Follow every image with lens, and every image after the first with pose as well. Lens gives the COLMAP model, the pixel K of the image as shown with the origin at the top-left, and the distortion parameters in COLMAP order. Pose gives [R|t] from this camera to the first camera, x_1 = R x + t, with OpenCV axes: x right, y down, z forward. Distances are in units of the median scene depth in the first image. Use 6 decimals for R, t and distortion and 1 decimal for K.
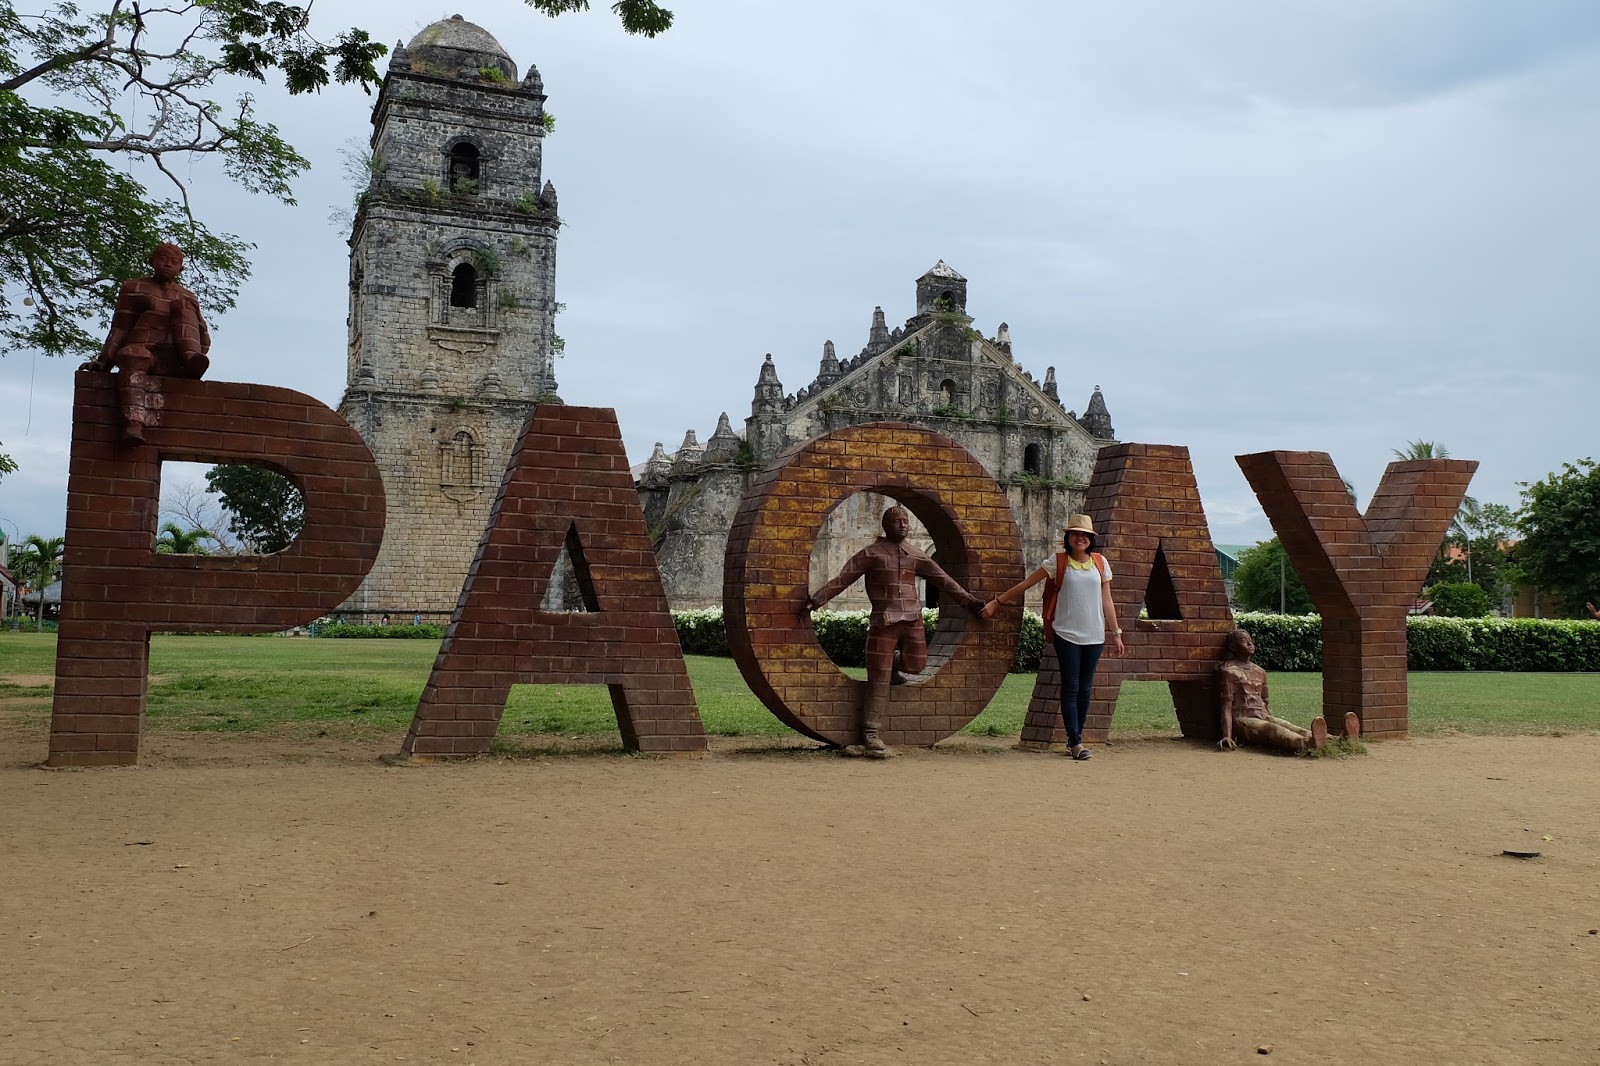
lens RADIAL K [[1547.9, 0, 859.6], [0, 1547.9, 527.0], [0, 0, 1]] dist [-0.019011, -0.004134]
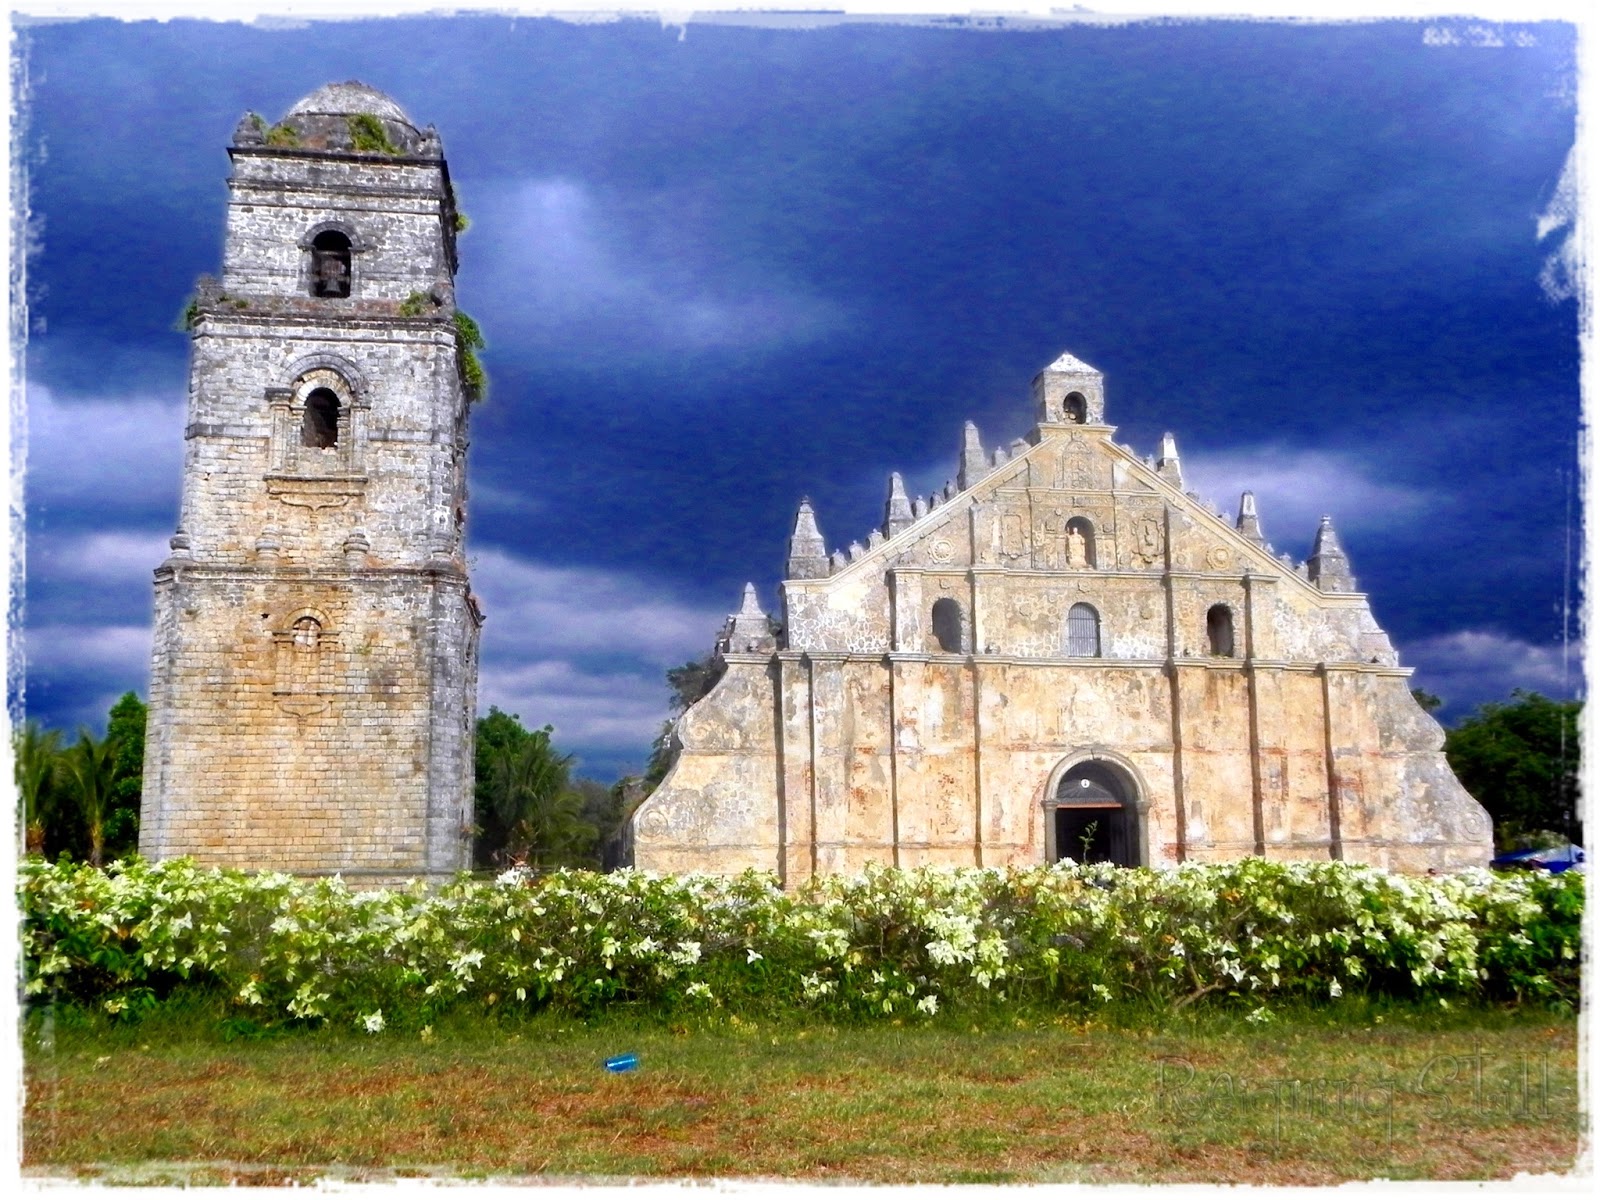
lens RADIAL K [[1588.7, 0, 800.0], [0, 1588.7, 600.0], [0, 0, 1]] dist [-0.013186, -0.015316]
pose [[0.958354, -0.067365, -0.277523, 0.157976], [0.035020, 0.992168, -0.119901, 0.025117], [0.283427, 0.105188, 0.953208, 0.359499]]
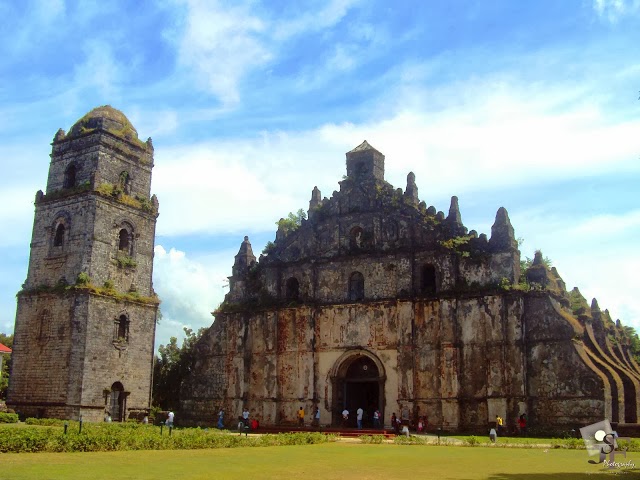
lens RADIAL K [[682.8, 0, 320.0], [0, 682.8, 240.0], [0, 0, 1]] dist [-0.172803, 0.025076]
pose [[0.571193, -0.201807, -0.795621, 0.591913], [0.044831, 0.975528, -0.215255, 0.045051], [0.819591, 0.087284, 0.566262, 0.784577]]
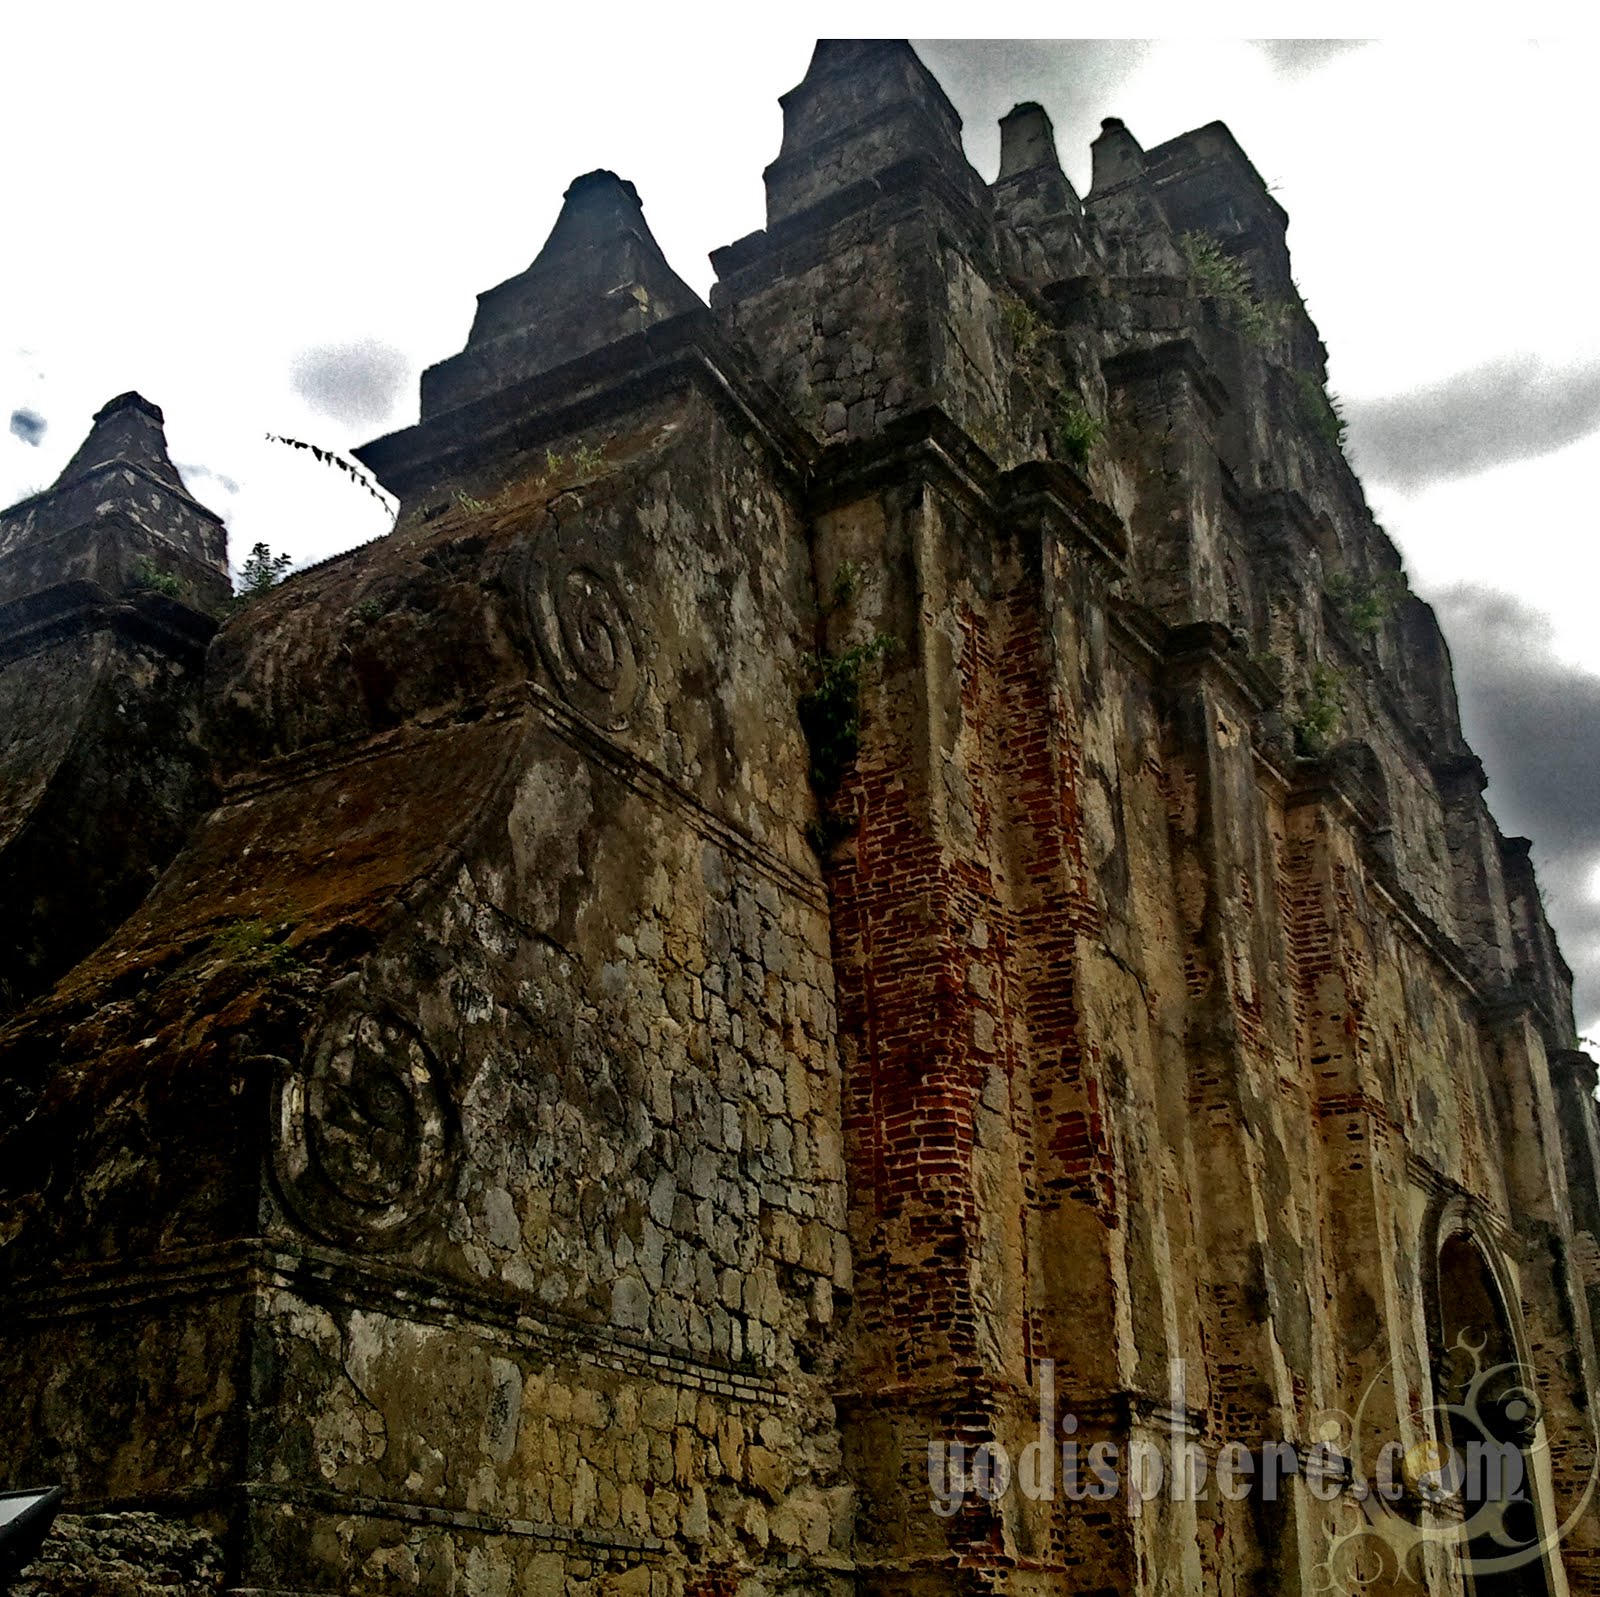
lens RADIAL K [[2041.8, 0, 800.0], [0, 2041.8, 798.5], [0, 0, 1]] dist [0.004285, -0.004164]
pose [[0.829045, 0.210243, 0.518153, -0.189740], [-0.001427, 0.927419, -0.374021, 0.069443], [-0.559180, 0.309341, 0.769172, 0.985930]]
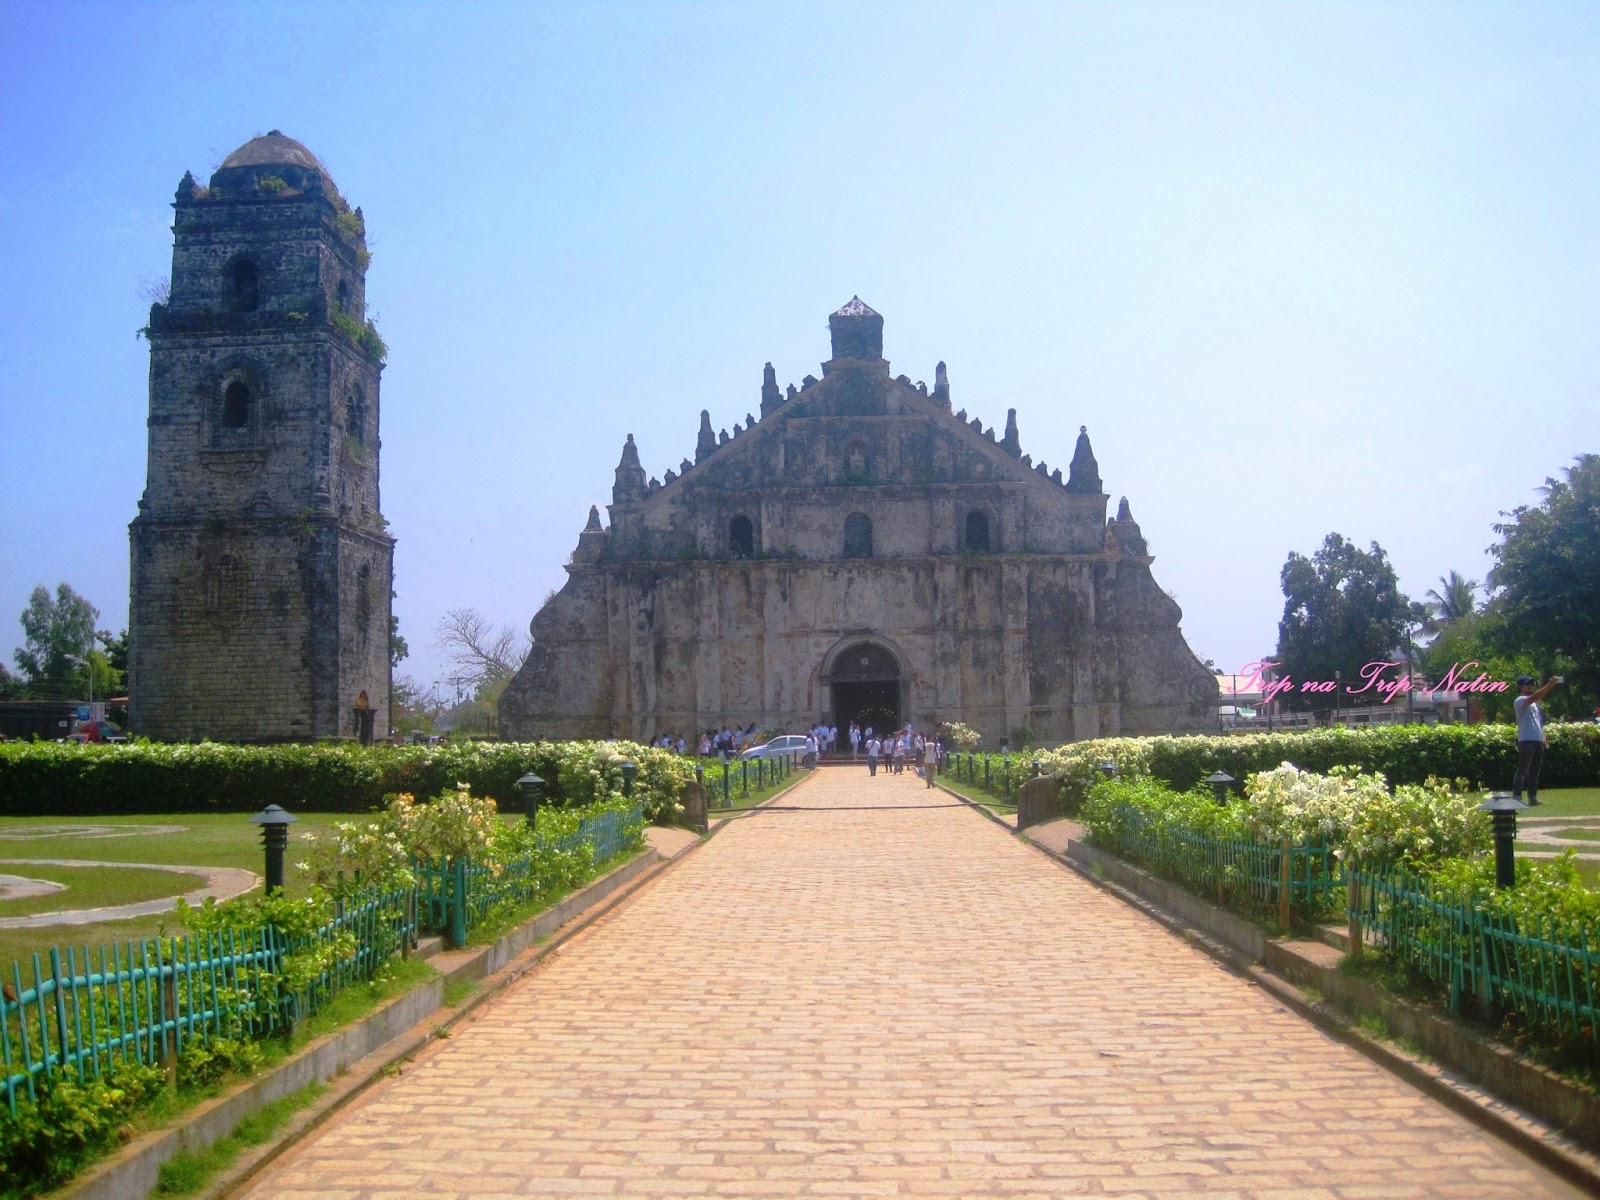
lens RADIAL K [[1707.0, 0, 800.0], [0, 1707.0, 600.0], [0, 0, 1]] dist [-0.172803, 0.025076]
pose [[0.889326, -0.061695, -0.453093, 0.521182], [0.055239, 0.998095, -0.027483, 0.014496], [0.453925, -0.000587, 0.891039, 0.222605]]
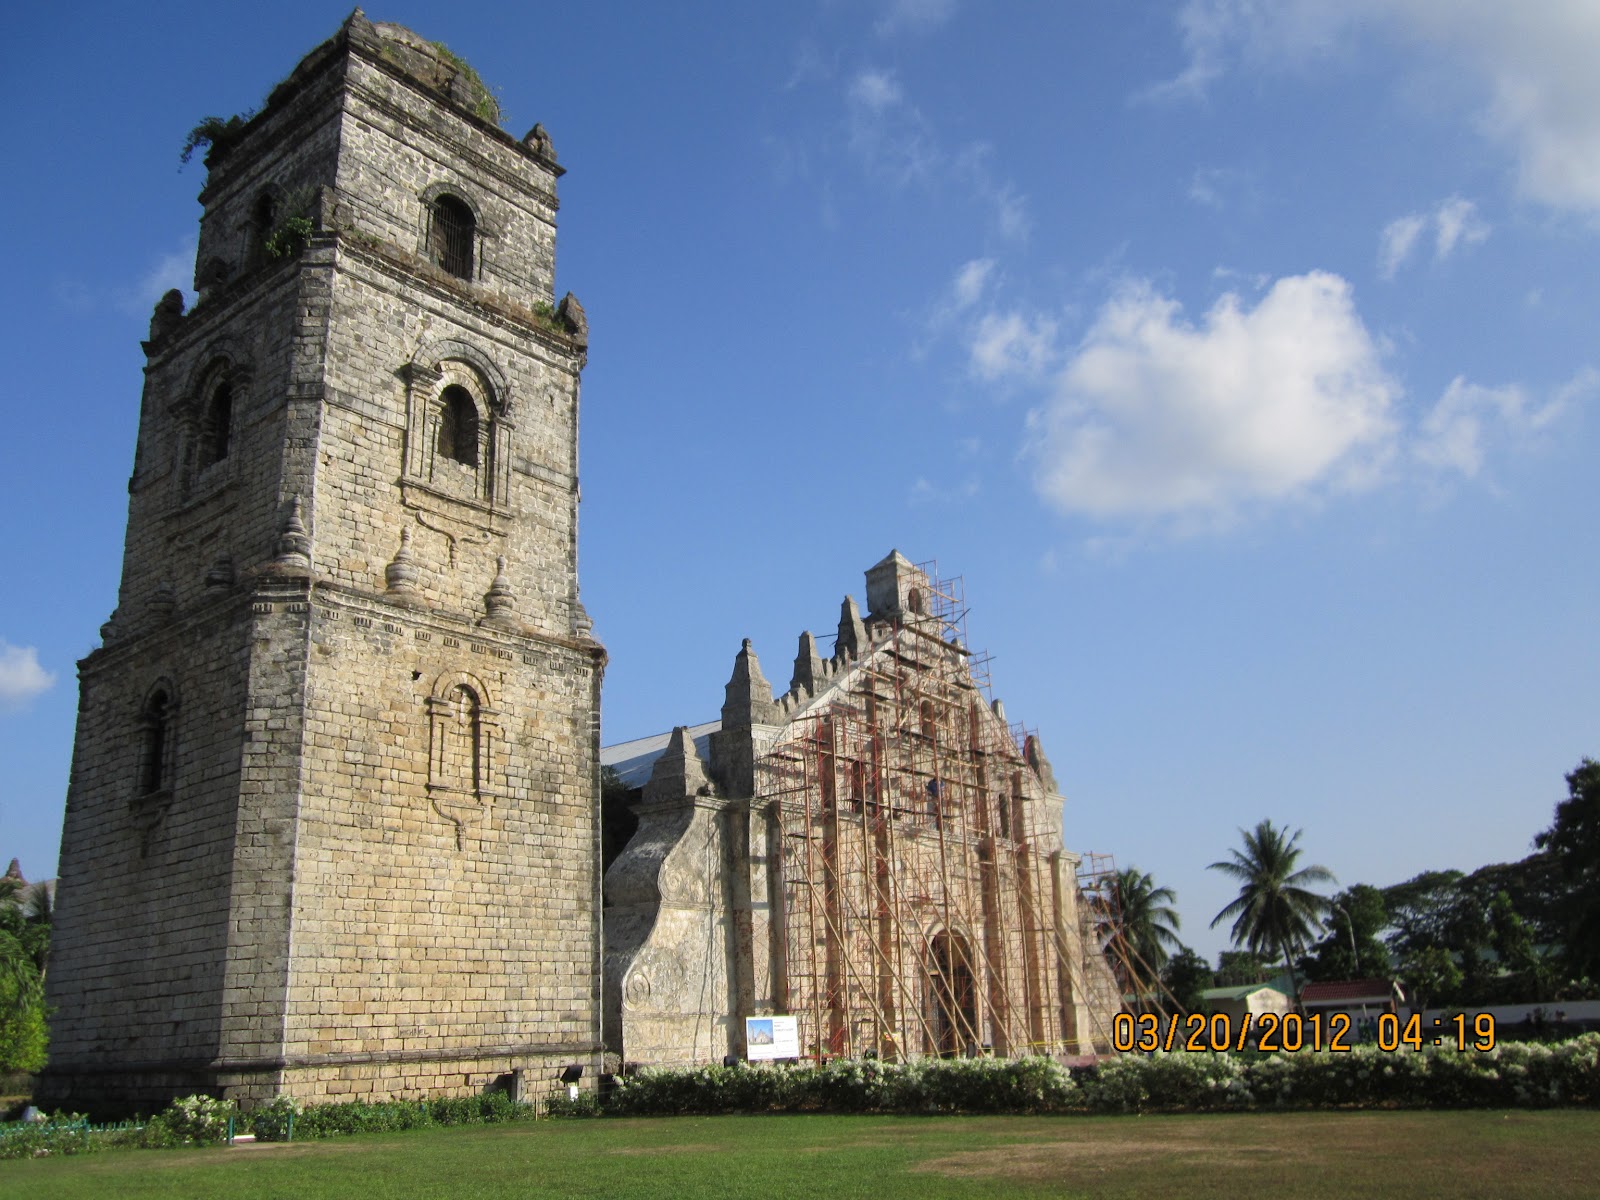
lens RADIAL K [[1355.3, 0, 800.0], [0, 1355.3, 600.0], [0, 0, 1]] dist [-0.044050, -0.000029]
pose [[0.893527, 0.096568, 0.438503, -0.345710], [0.018564, 0.967819, -0.250962, 0.024103], [-0.448626, 0.232382, 0.862979, 0.545903]]
